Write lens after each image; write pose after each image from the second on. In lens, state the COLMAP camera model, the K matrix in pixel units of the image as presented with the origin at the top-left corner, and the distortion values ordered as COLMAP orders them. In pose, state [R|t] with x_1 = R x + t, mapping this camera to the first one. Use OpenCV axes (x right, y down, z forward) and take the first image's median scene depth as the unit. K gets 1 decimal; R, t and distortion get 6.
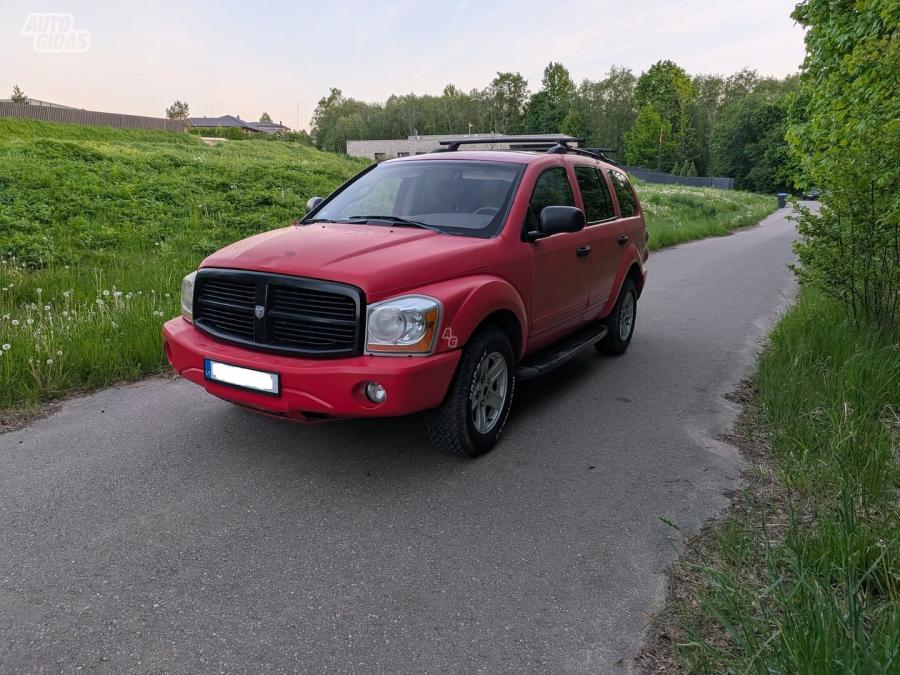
lens RADIAL K [[661.2, 0, 415.9], [0, 661.2, 328.4], [0, 0, 1]] dist [0.065539, -0.100821]
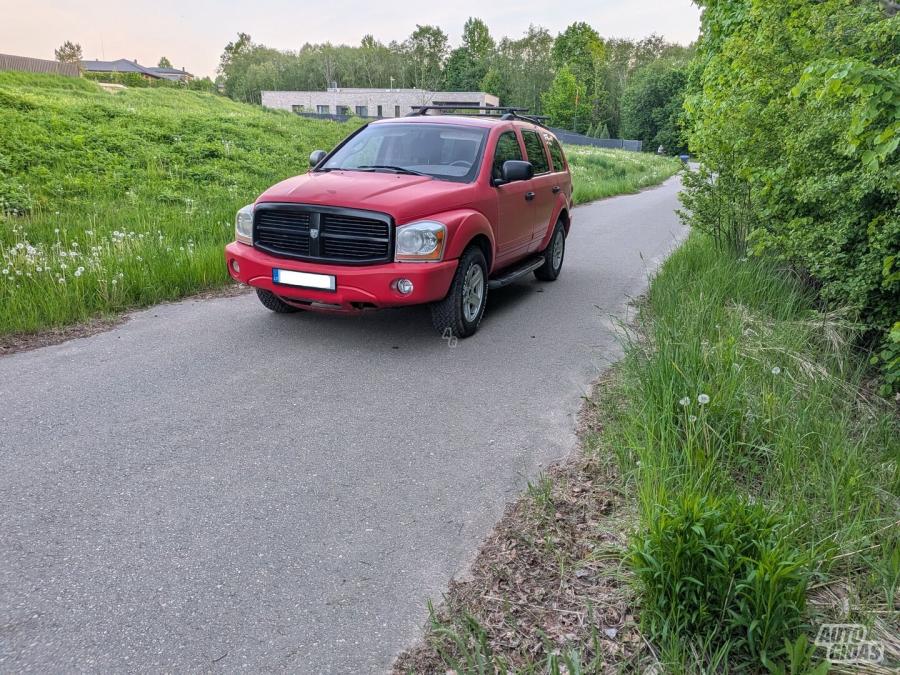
lens RADIAL K [[669.1, 0, 450.0], [0, 669.1, 337.5], [0, 0, 1]] dist [0.064412, -0.097925]
pose [[0.985942, -0.027767, 0.164766, -0.046456], [0.016117, 0.997301, 0.071630, 0.023167], [-0.166311, -0.067967, 0.983728, -0.108817]]
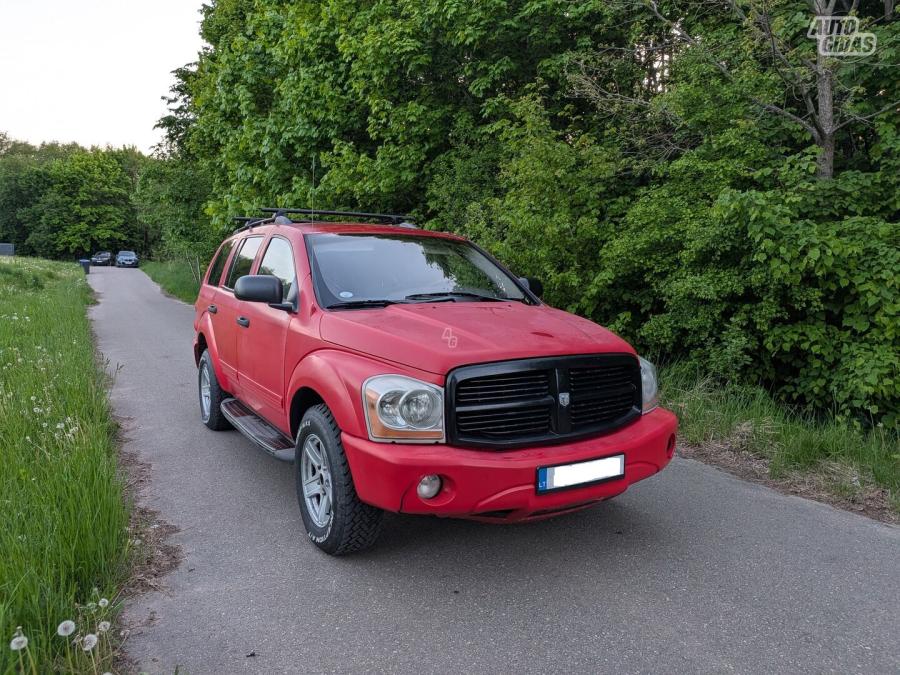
lens RADIAL K [[667.8, 0, 459.2], [0, 667.8, 330.6], [0, 0, 1]] dist [0.054221, -0.099511]
pose [[0.468094, -0.102486, 0.877715, -0.265367], [0.183214, 0.982925, 0.017060, -0.038582], [-0.864477, 0.152824, 0.478878, 0.160724]]
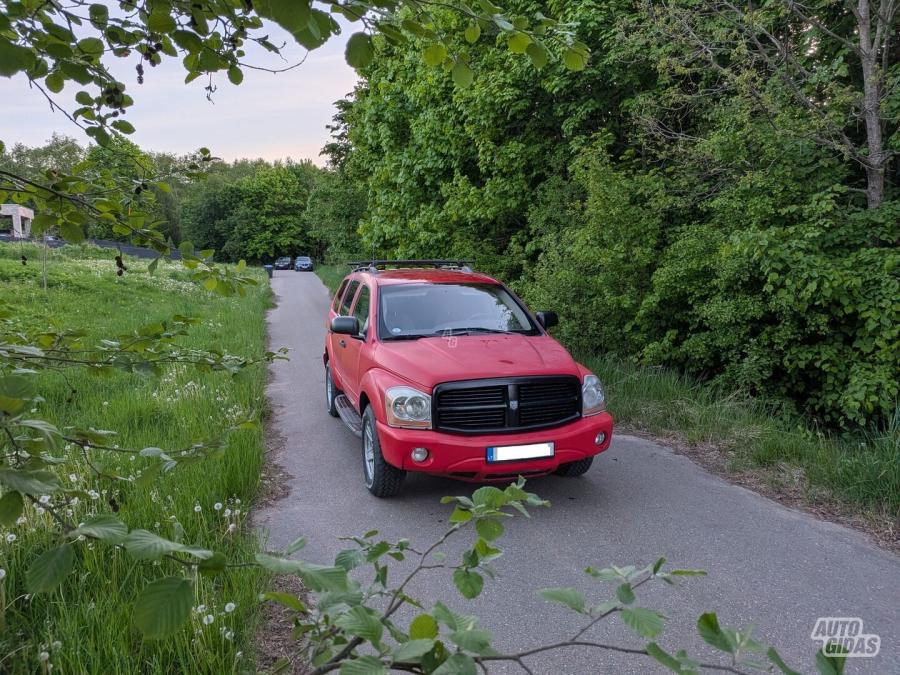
lens RADIAL K [[669.1, 0, 450.0], [0, 669.1, 337.5], [0, 0, 1]] dist [0.064412, -0.097925]
pose [[0.670974, -0.112053, 0.732965, -0.326880], [0.175847, 0.984362, -0.010489, -0.042310], [-0.720327, 0.135927, 0.680186, 0.025263]]
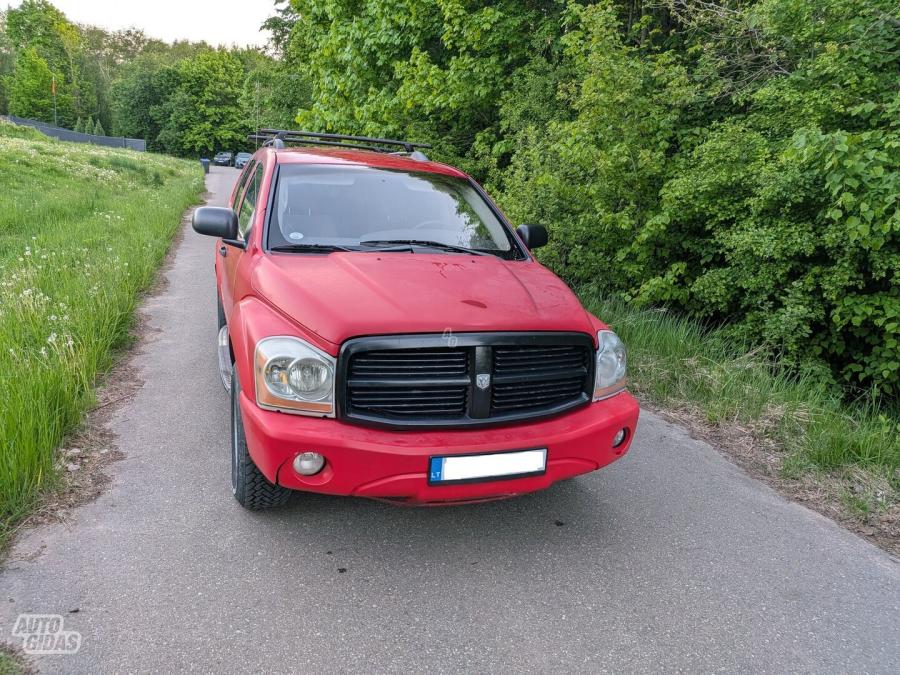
lens RADIAL K [[668.8, 0, 444.0], [0, 668.8, 340.4], [0, 0, 1]] dist [0.033086, -0.057752]
pose [[0.628315, -0.167240, 0.759771, -0.210161], [0.109466, 0.985909, 0.126491, -0.043711], [-0.770219, 0.003693, 0.637769, 0.124578]]
